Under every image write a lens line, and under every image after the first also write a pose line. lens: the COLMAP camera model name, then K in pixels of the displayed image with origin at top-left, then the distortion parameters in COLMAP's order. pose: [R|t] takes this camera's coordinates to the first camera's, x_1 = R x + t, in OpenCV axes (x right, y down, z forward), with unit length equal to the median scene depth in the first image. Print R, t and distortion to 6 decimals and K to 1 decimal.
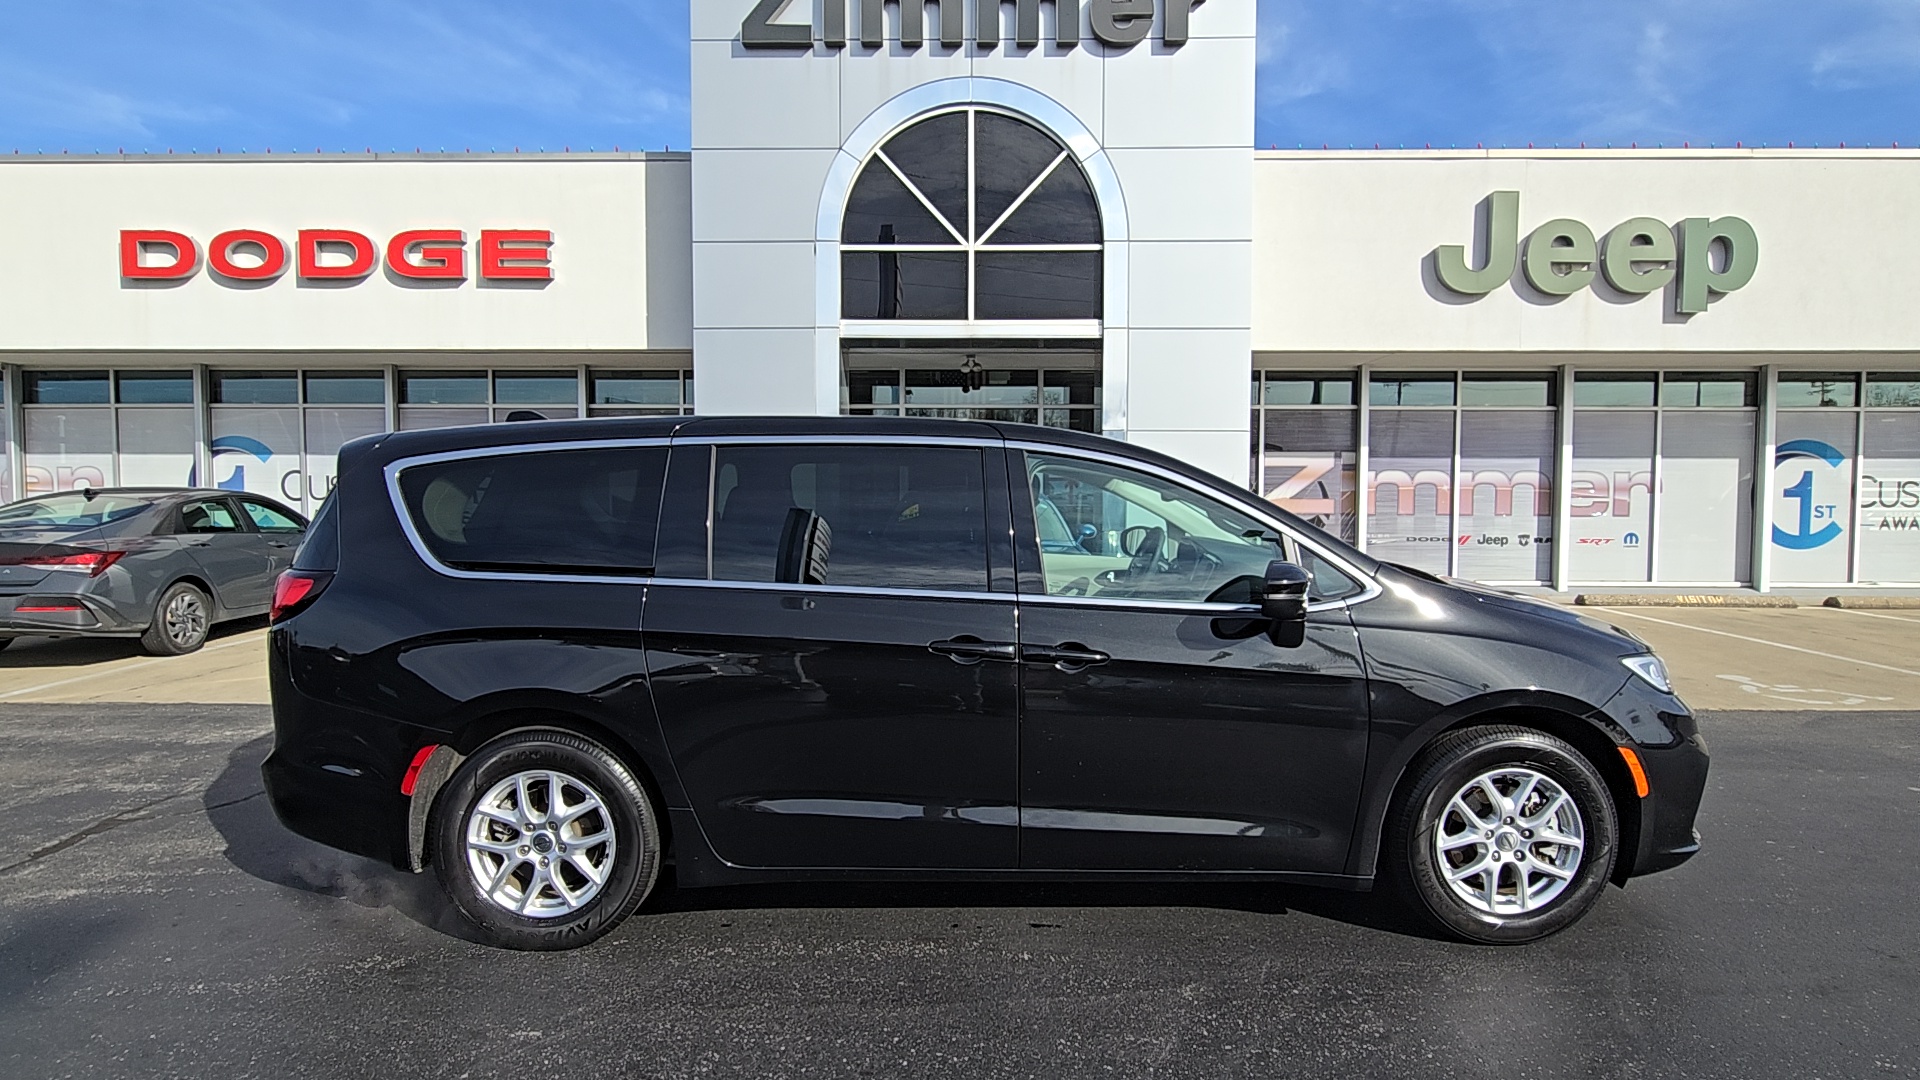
lens RADIAL K [[967.1, 0, 938.0], [0, 967.1, 545.5], [0, 0, 1]] dist [-0.000324, -0.001123]
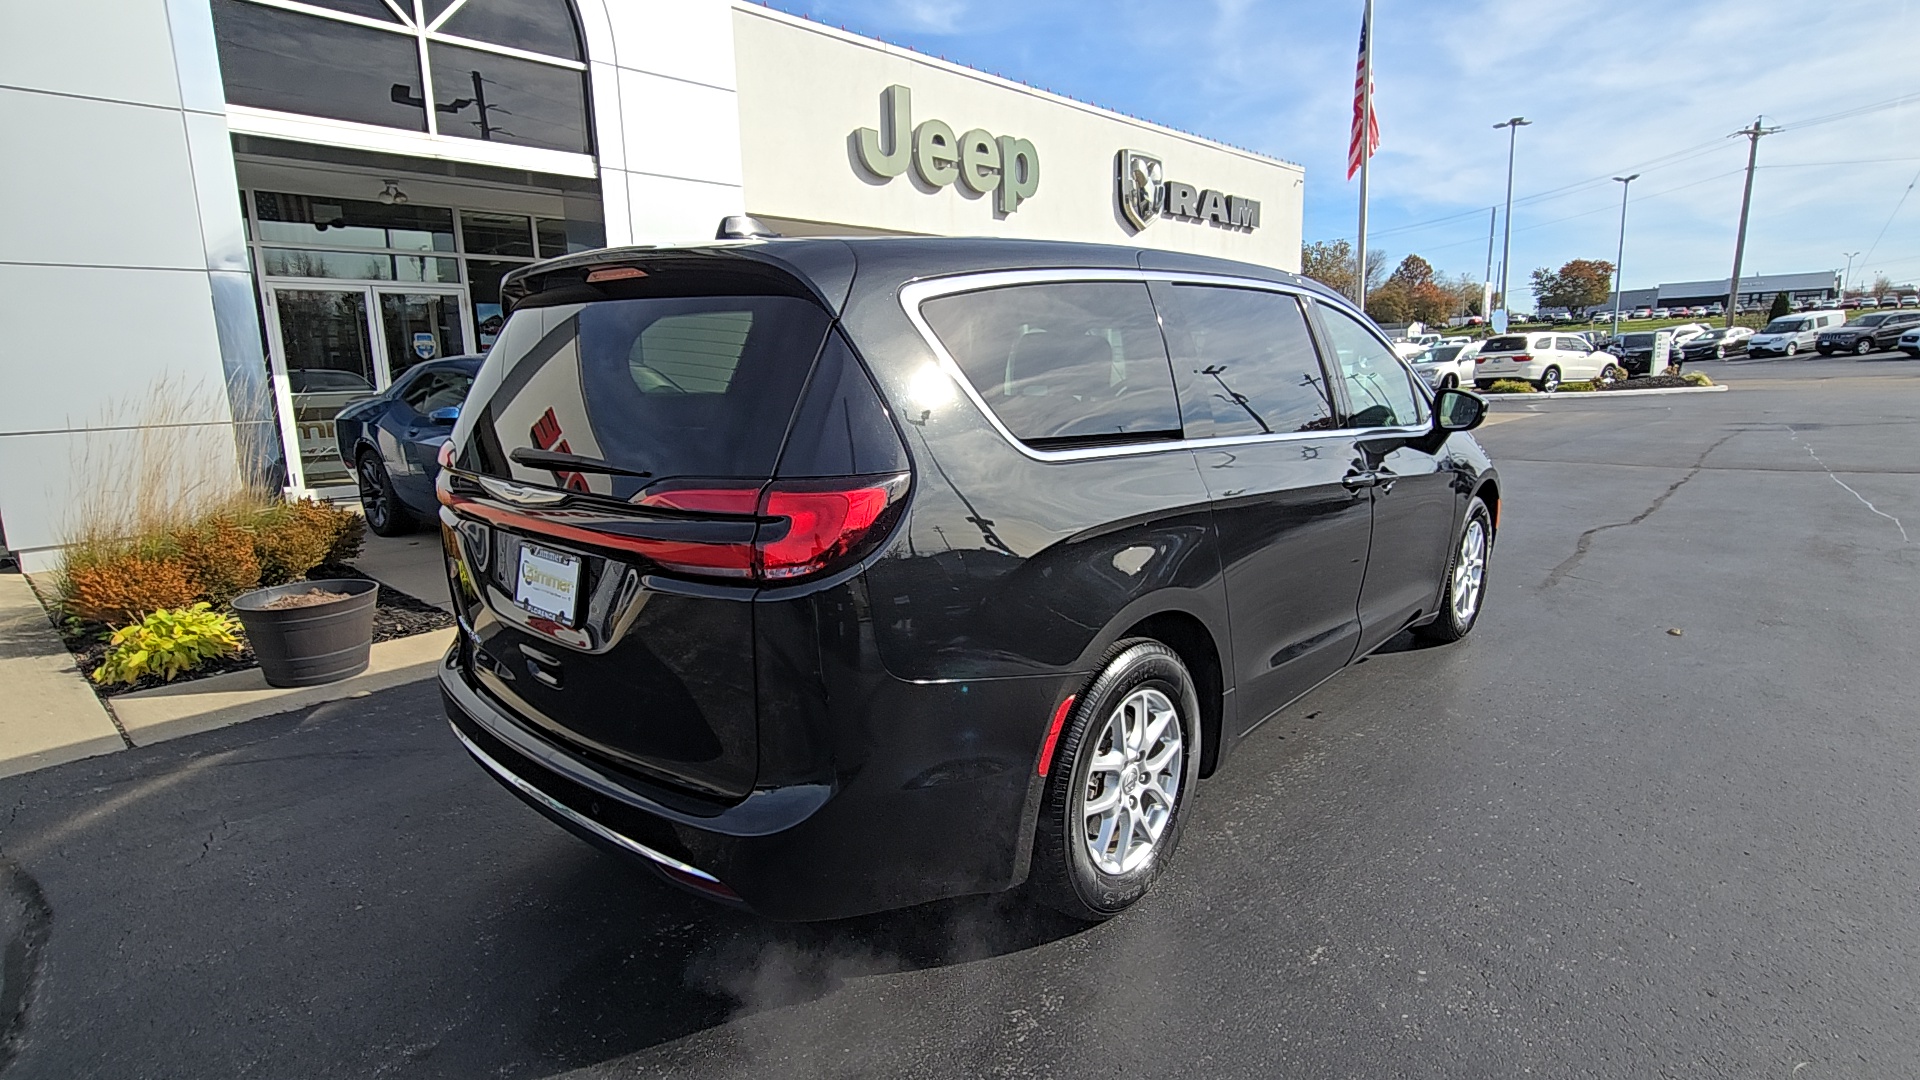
lens RADIAL K [[969.9, 0, 953.4], [0, 969.9, 548.4], [0, 0, 1]] dist [-0.000677, 0.000246]
pose [[0.666764, -0.158330, 0.728256, -0.284639], [0.062235, 0.985588, 0.157297, -0.005124], [-0.742665, -0.059557, 0.667009, 0.155669]]
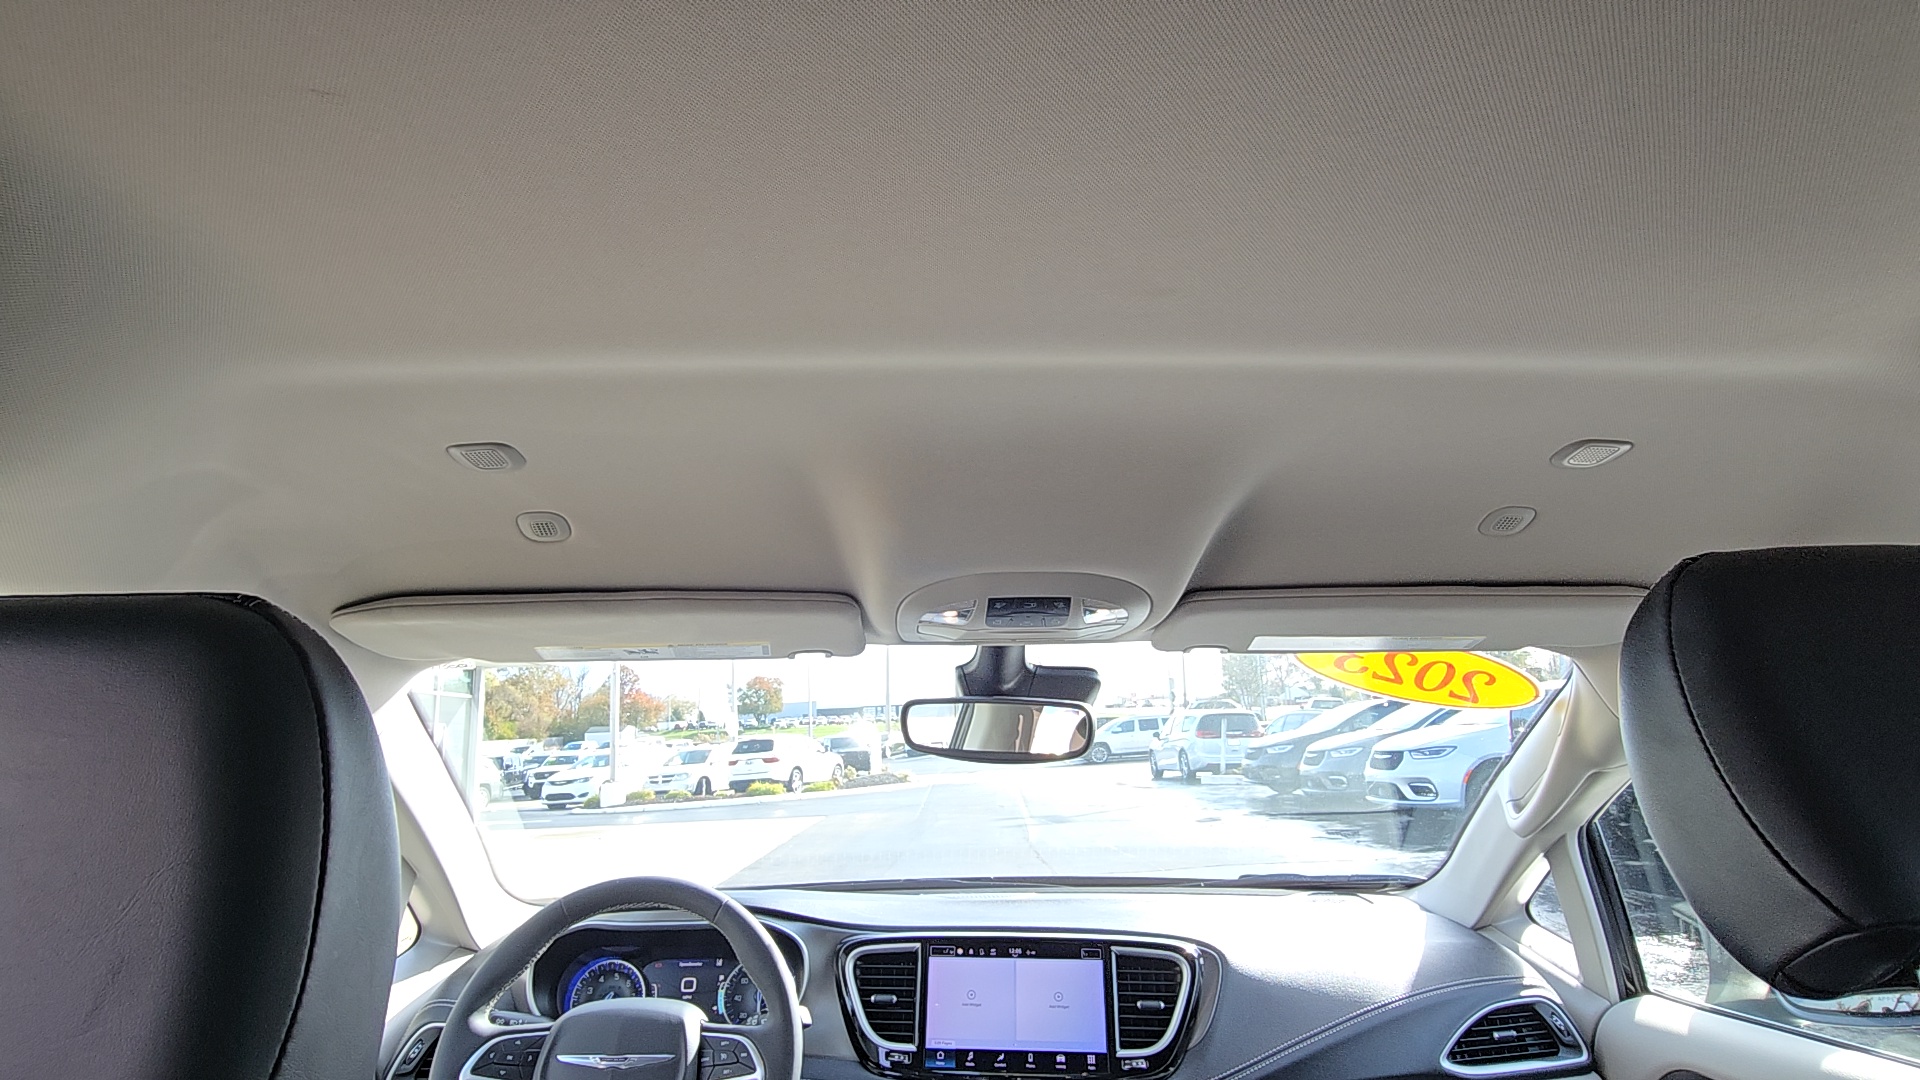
lens RADIAL K [[969.7, 0, 953.2], [0, 969.7, 554.7], [0, 0, 1]] dist [0.000178, 0.000042]
pose [[-0.029257, 0.188203, 0.981694, -0.021330], [0.084413, 0.979071, -0.185185, -0.018077], [-0.996001, 0.077450, -0.044532, 0.350271]]
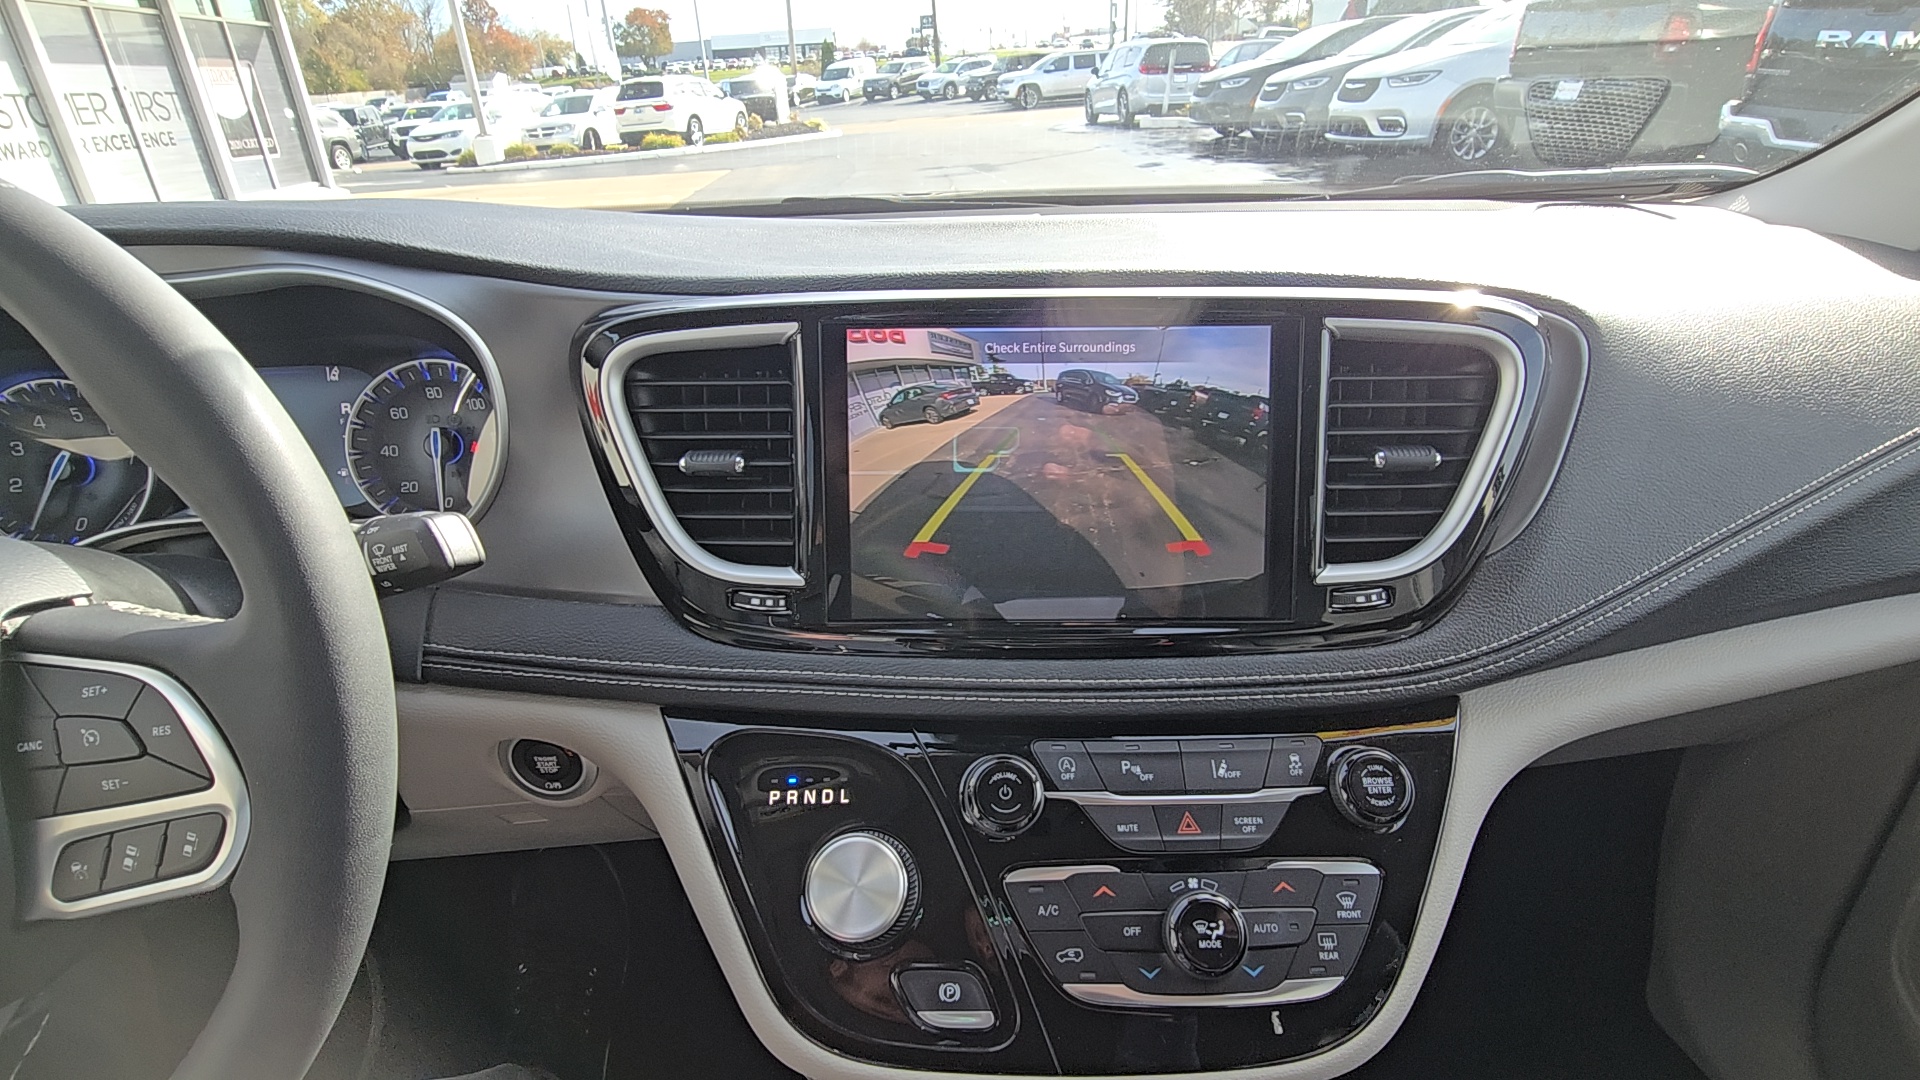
lens RADIAL K [[969.9, 0, 953.4], [0, 969.9, 548.4], [0, 0, 1]] dist [-0.000677, 0.000246]
pose [[-0.108164, -0.426175, 0.898151, 0.052624], [0.094280, 0.894982, 0.436026, -0.004405], [-0.989652, 0.131840, -0.056625, 0.349654]]
